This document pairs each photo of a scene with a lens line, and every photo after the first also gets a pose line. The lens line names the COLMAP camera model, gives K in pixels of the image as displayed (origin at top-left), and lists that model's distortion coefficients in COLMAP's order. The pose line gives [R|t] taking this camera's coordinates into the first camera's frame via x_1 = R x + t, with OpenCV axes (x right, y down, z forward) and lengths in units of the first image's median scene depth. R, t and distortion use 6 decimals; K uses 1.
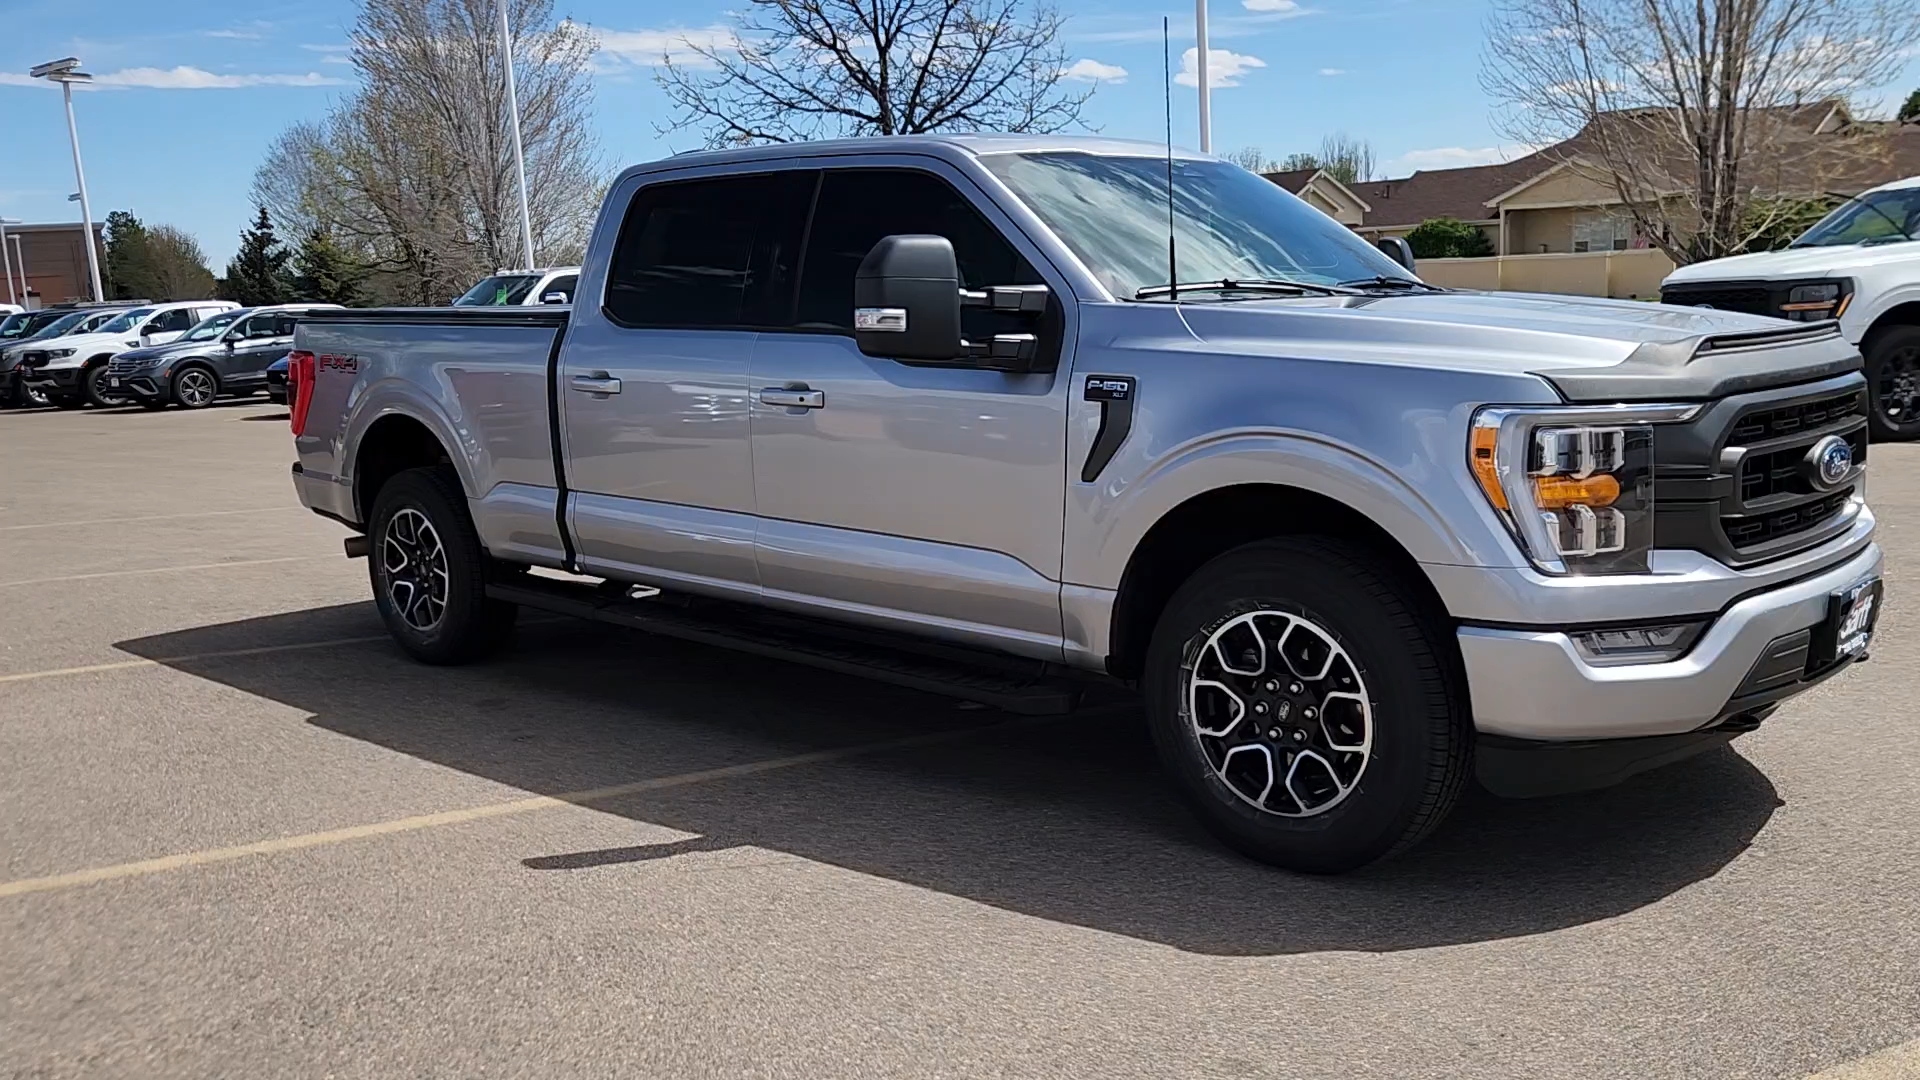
lens RADIAL K [[1632.8, 0, 949.1], [0, 1632.8, 549.2], [0, 0, 1]] dist [0.031173, -0.015955]
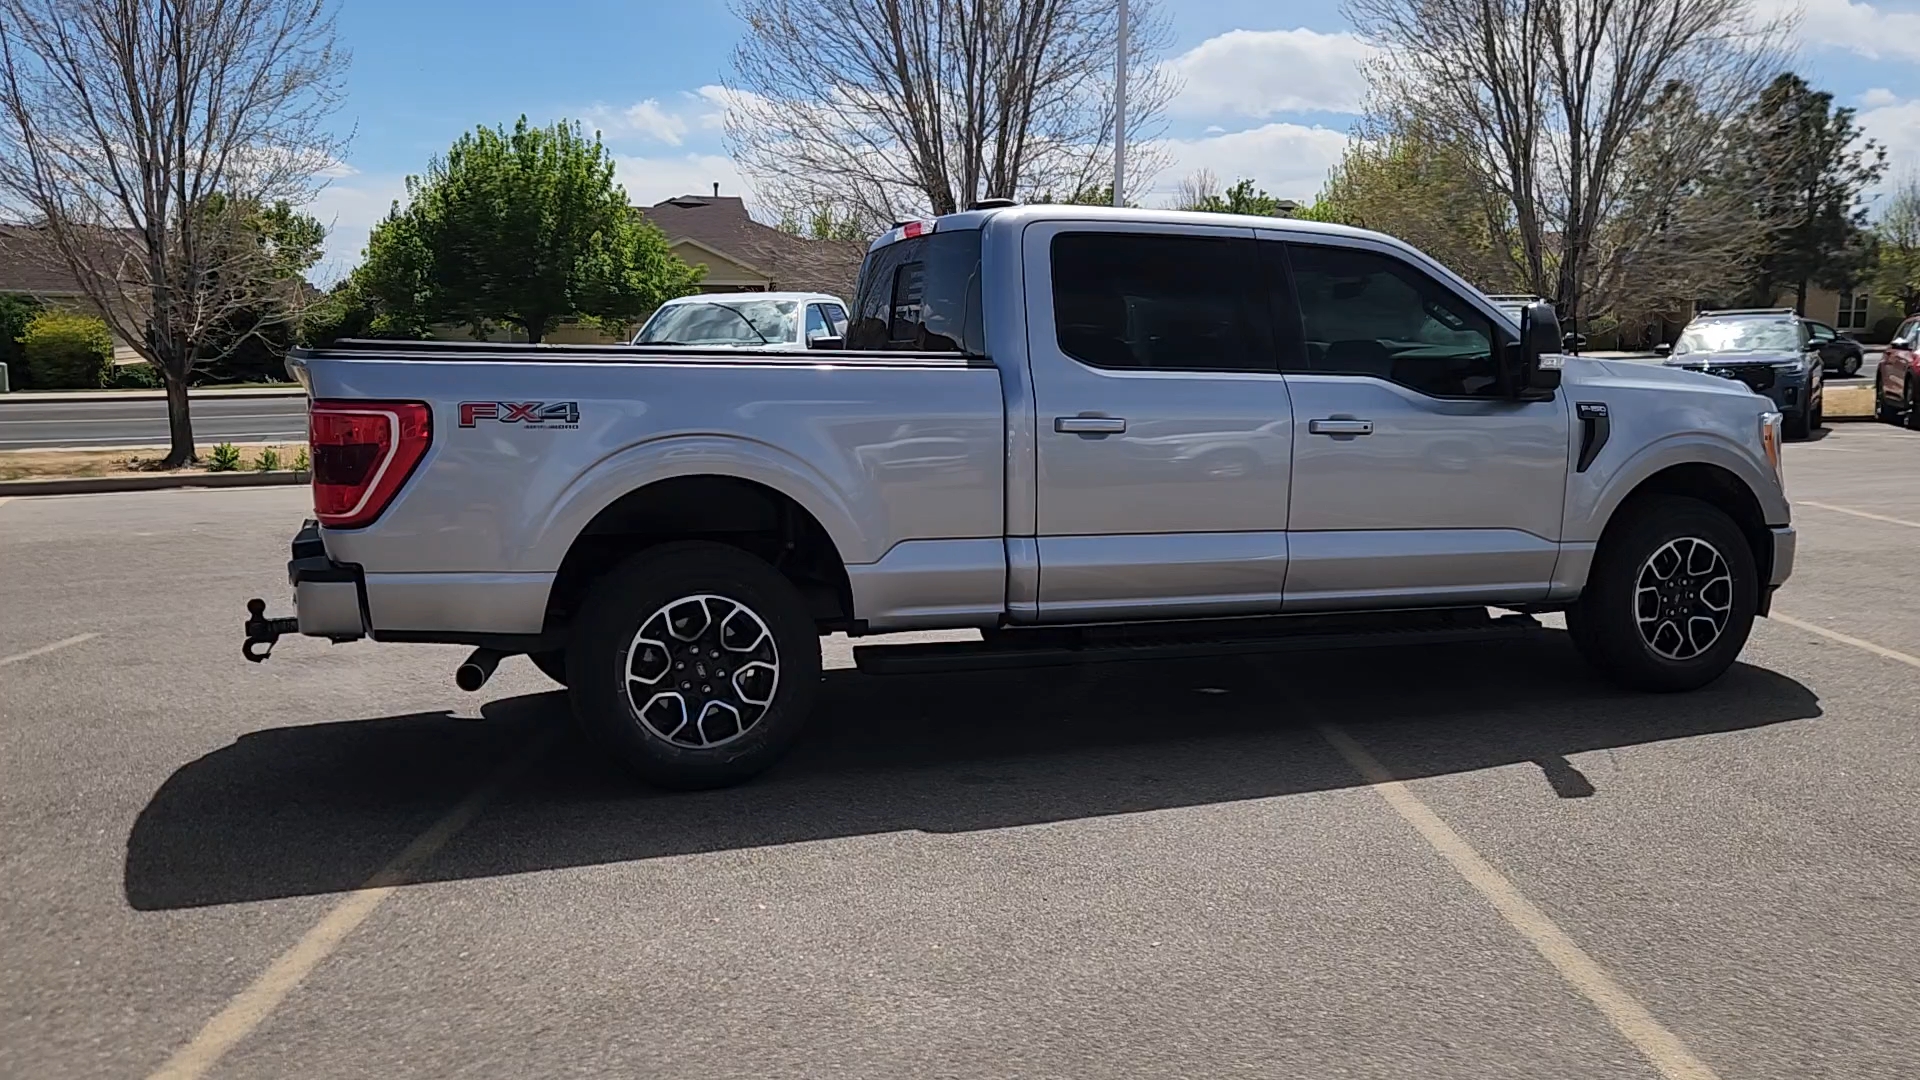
lens RADIAL K [[1632.8, 0, 946.9], [0, 1632.8, 543.1], [0, 0, 1]] dist [0.031173, -0.015955]
pose [[0.442350, -0.067139, 0.894326, -1.473835], [0.126869, 0.991850, 0.011708, -0.065265], [-0.887824, 0.108283, 0.447263, 0.810088]]
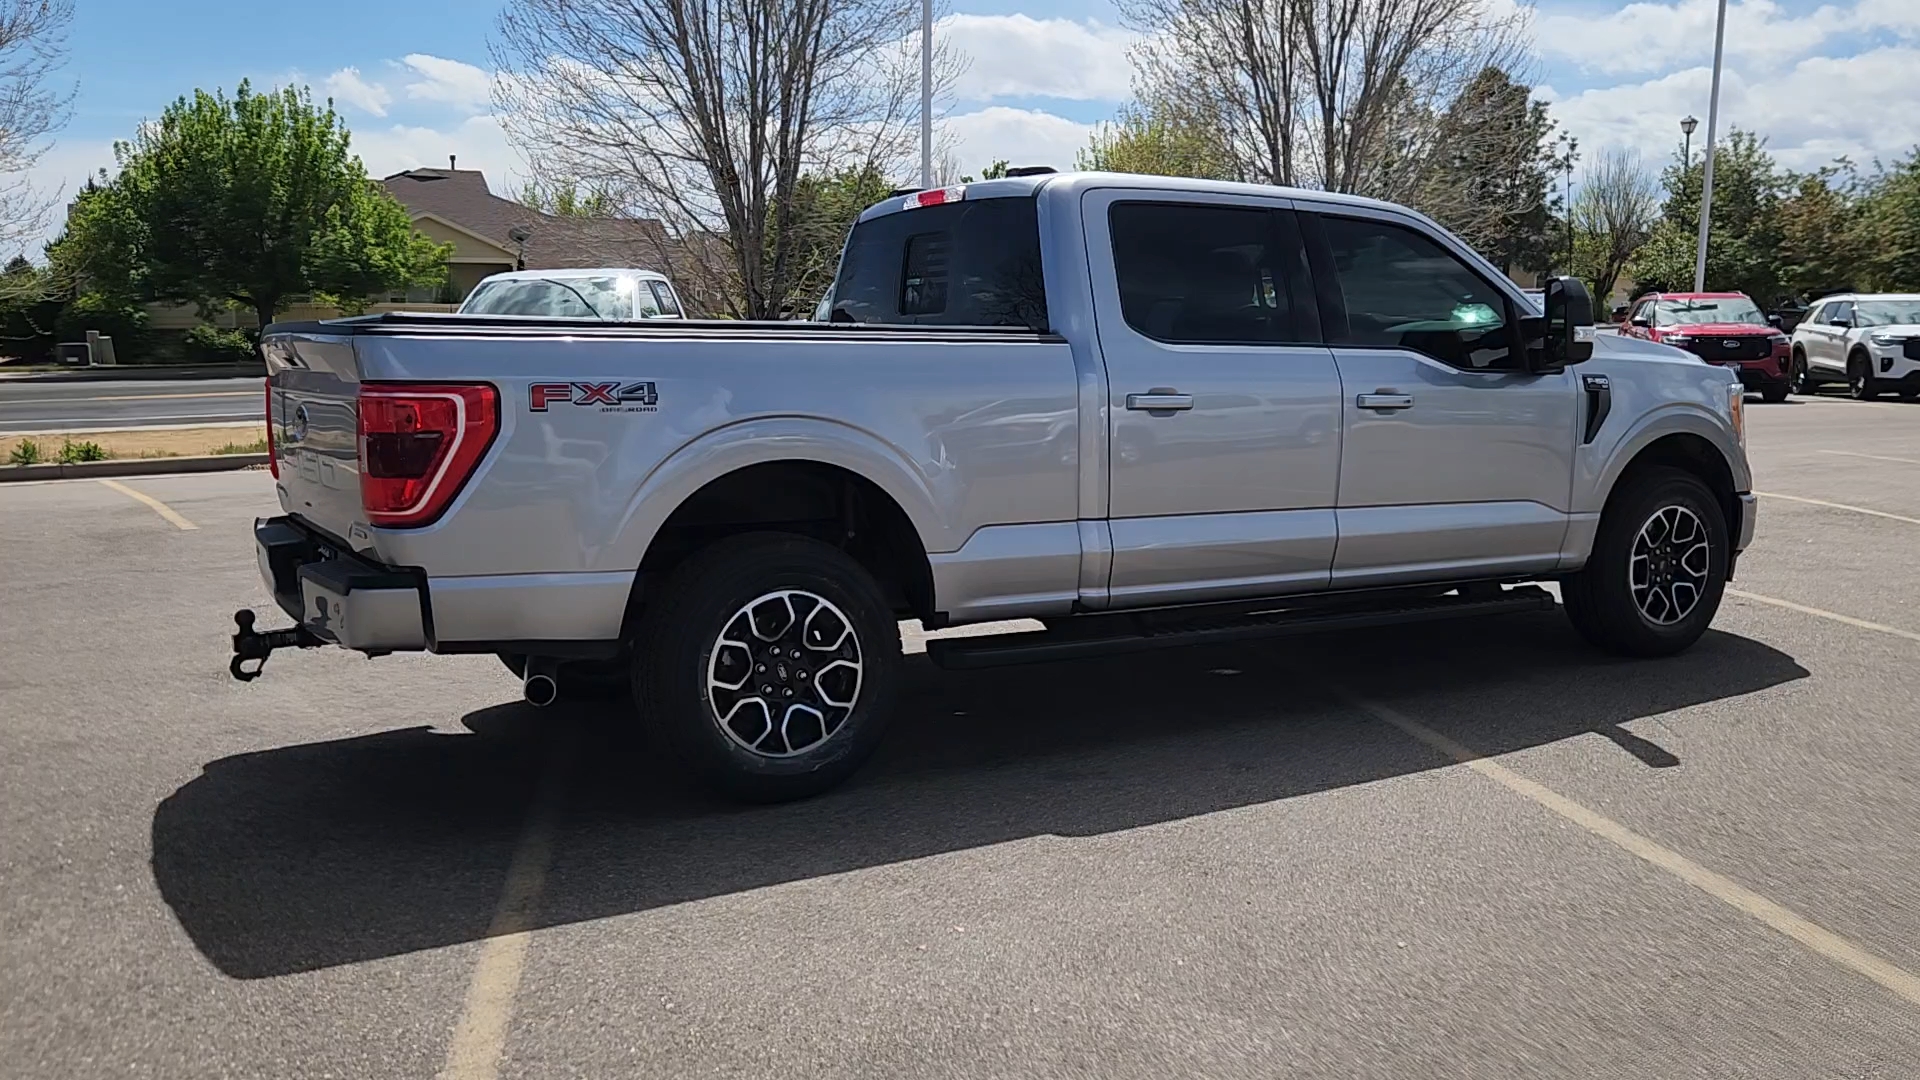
lens RADIAL K [[1632.8, 0, 952.3], [0, 1632.8, 541.9], [0, 0, 1]] dist [0.031173, -0.015955]
pose [[0.288261, -0.086155, 0.953668, -1.500653], [0.145842, 0.988275, 0.045198, -0.101961], [-0.946381, 0.126056, 0.297446, 1.067866]]
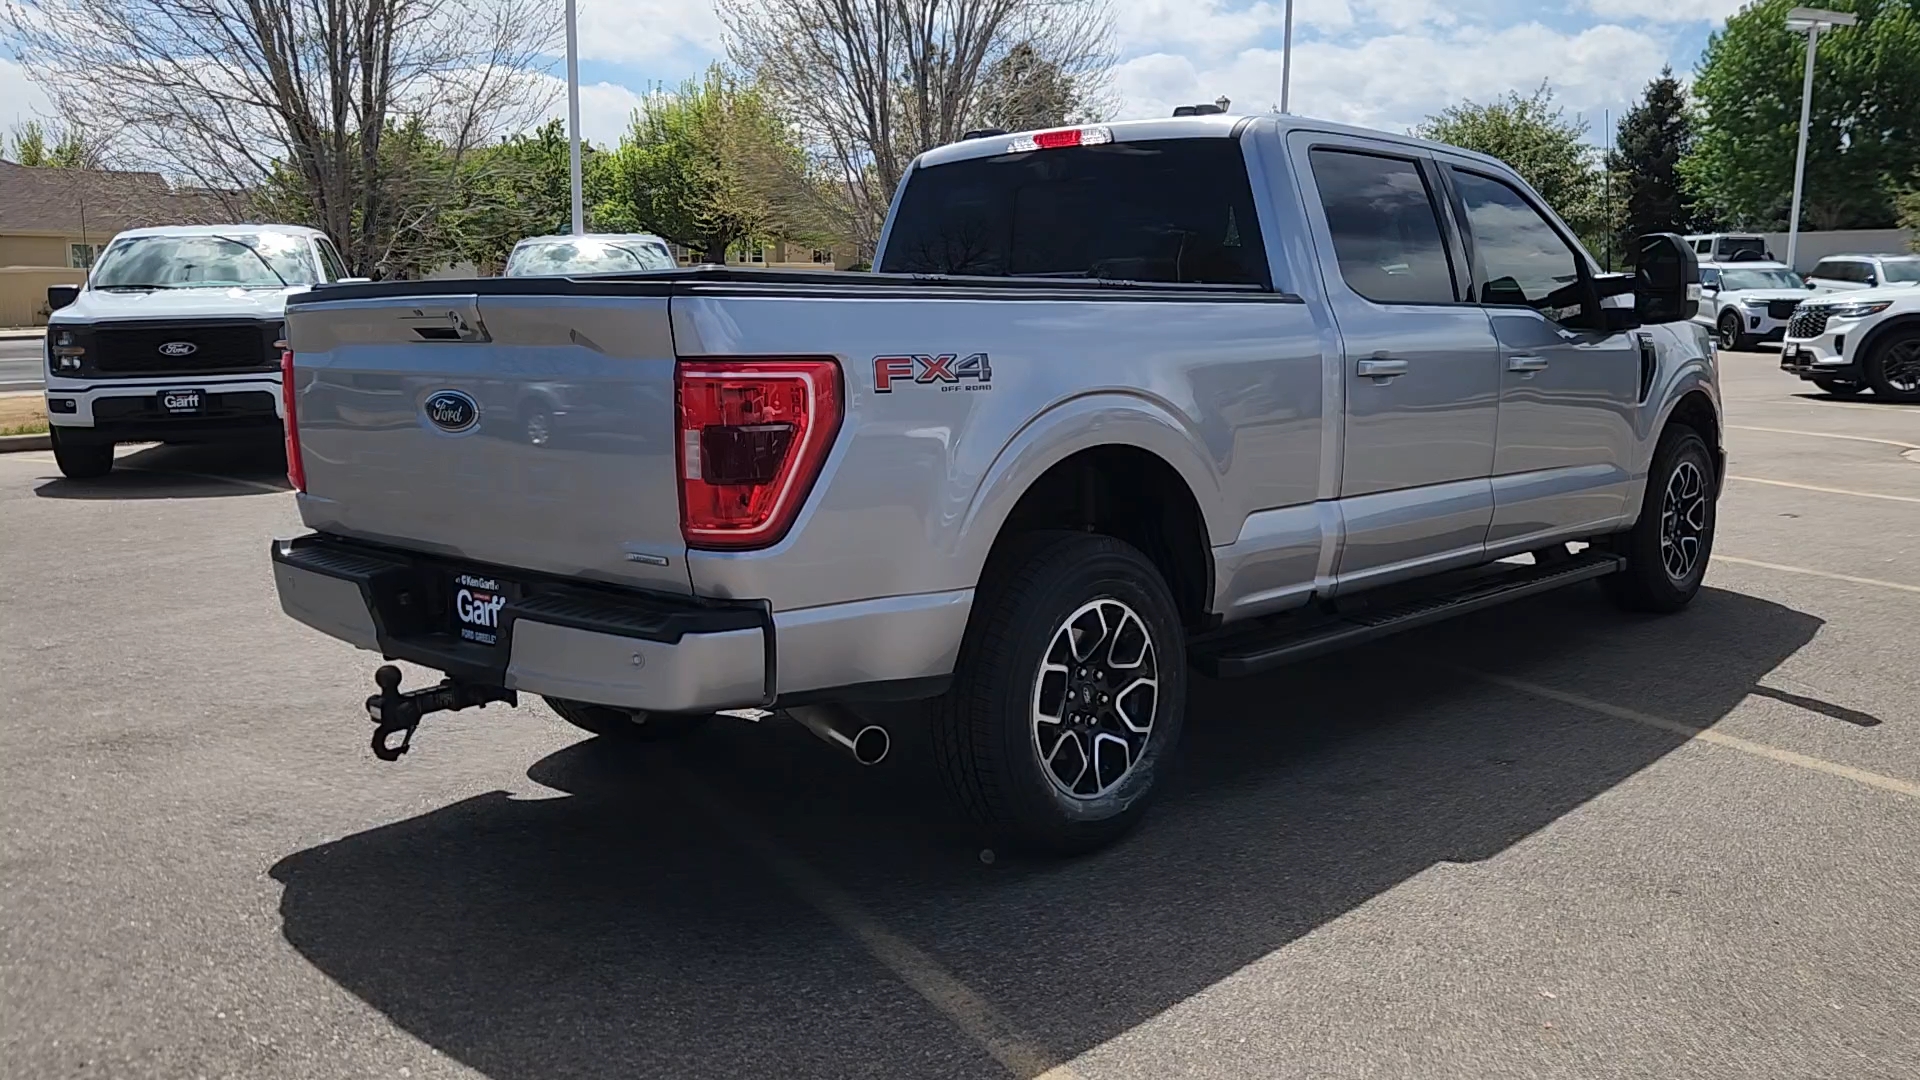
lens RADIAL K [[1632.8, 0, 952.7], [0, 1632.8, 537.7], [0, 0, 1]] dist [0.031173, -0.015955]
pose [[-0.001334, -0.109310, 0.994007, -1.399985], [0.167306, 0.979973, 0.107991, -0.183625], [-0.985904, 0.166447, 0.016981, 1.561331]]
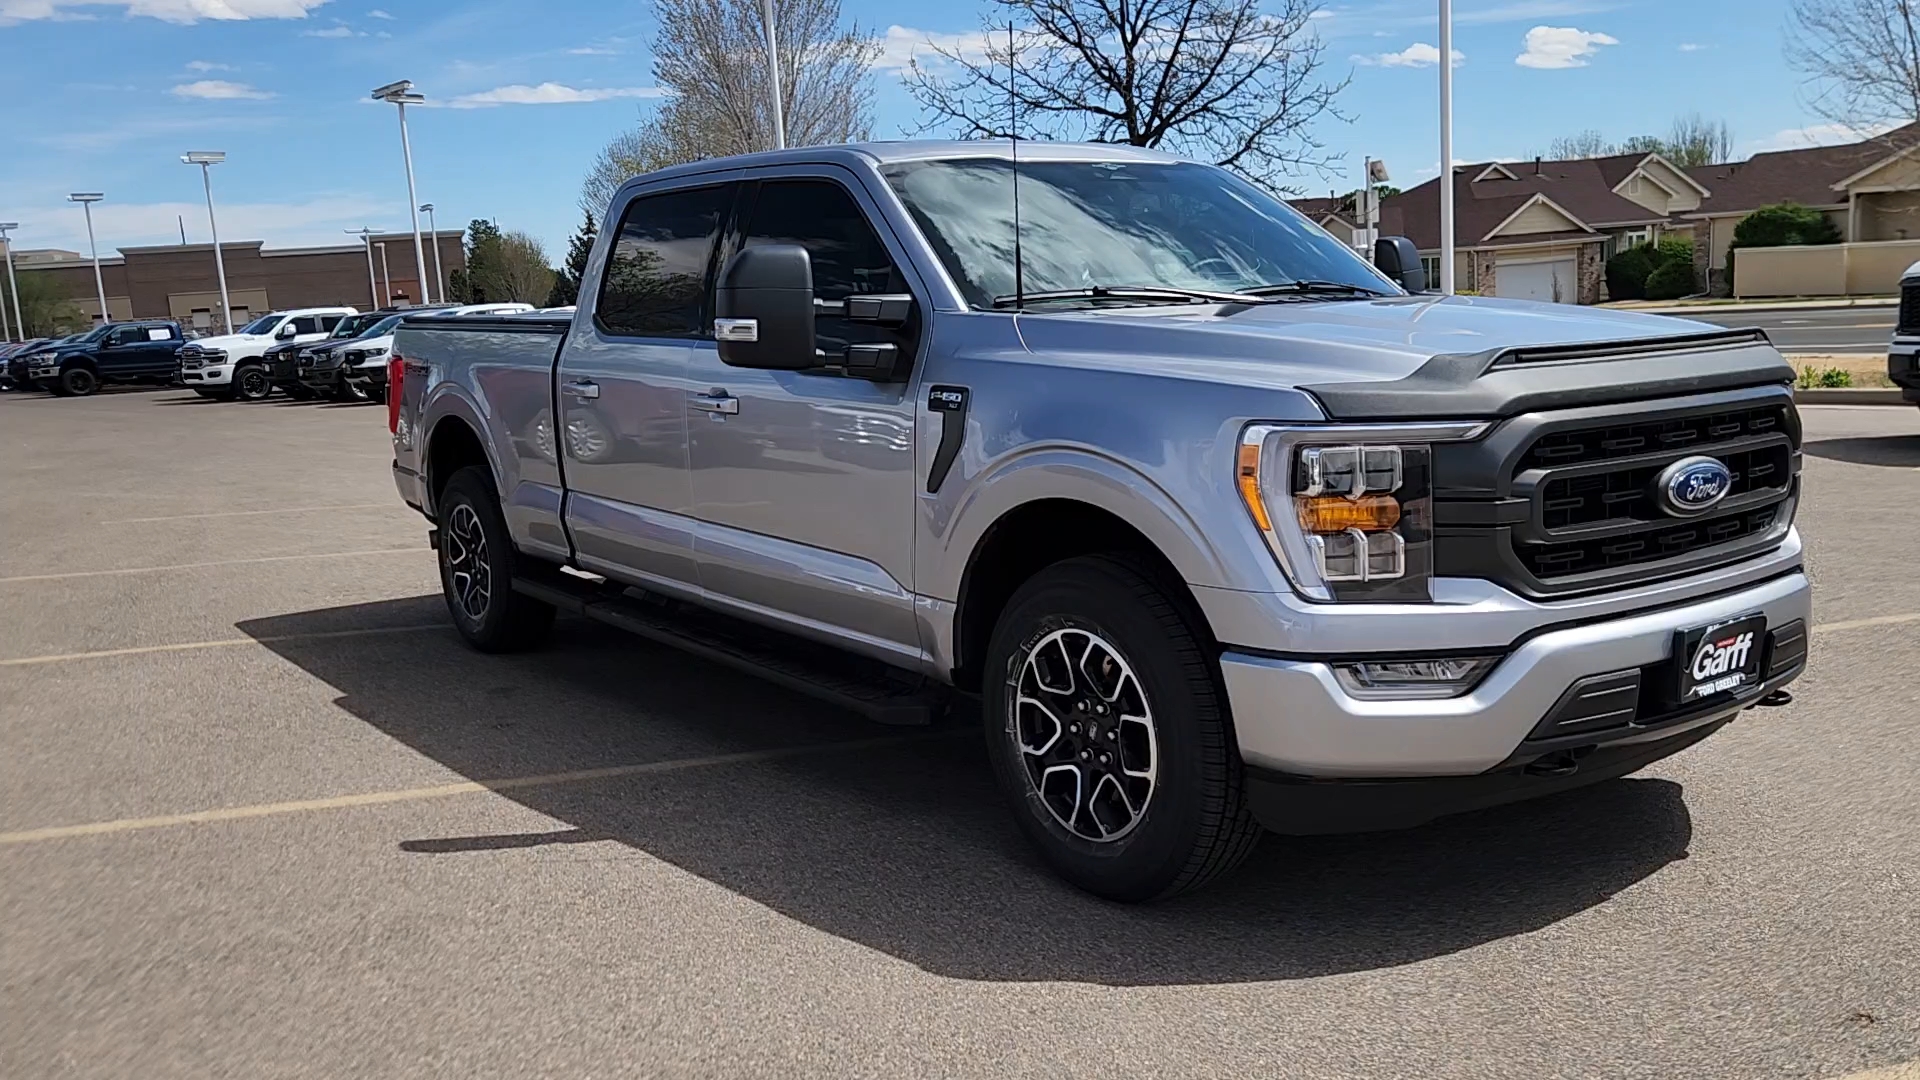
lens RADIAL K [[1632.8, 0, 949.6], [0, 1632.8, 552.1], [0, 0, 1]] dist [0.031173, -0.015955]
pose [[0.981920, 0.022988, -0.187894, 0.269670], [-0.022243, 0.999734, 0.006069, -0.010931], [0.187984, -0.001780, 0.982170, 0.026321]]
